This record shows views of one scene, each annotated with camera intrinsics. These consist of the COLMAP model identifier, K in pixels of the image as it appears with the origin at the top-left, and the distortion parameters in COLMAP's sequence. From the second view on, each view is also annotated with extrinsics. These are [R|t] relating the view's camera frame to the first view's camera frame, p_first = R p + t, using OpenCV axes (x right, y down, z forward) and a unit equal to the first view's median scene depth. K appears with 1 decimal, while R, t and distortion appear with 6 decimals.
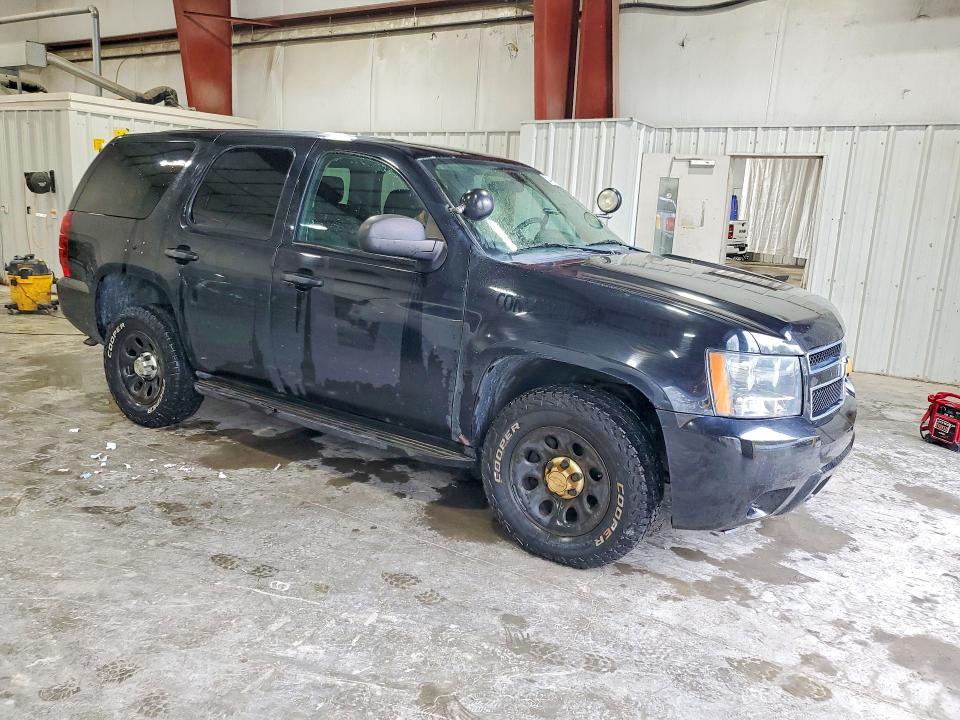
lens RADIAL K [[740.6, 0, 473.2], [0, 740.6, 355.3], [0, 0, 1]] dist [0.003211, -0.006888]
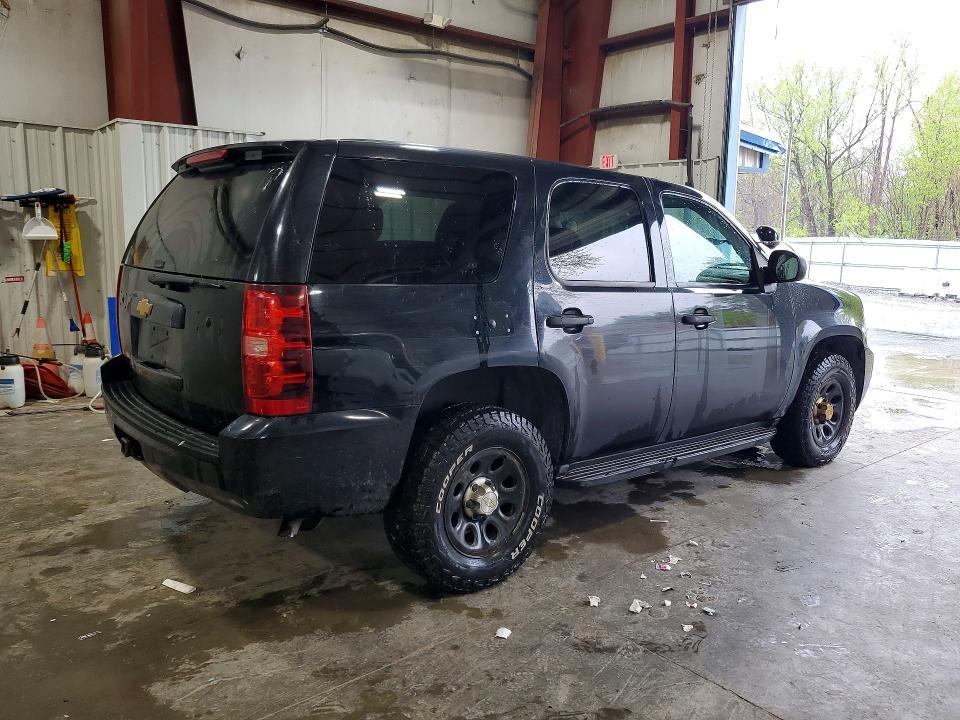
lens RADIAL K [[740.6, 0, 473.2], [0, 740.6, 355.3], [0, 0, 1]] dist [0.003211, -0.006888]
pose [[0.315990, -0.194600, 0.928591, -1.159816], [0.187209, 0.972285, 0.140052, -0.231347], [-0.930109, 0.129585, 0.343663, 0.846721]]
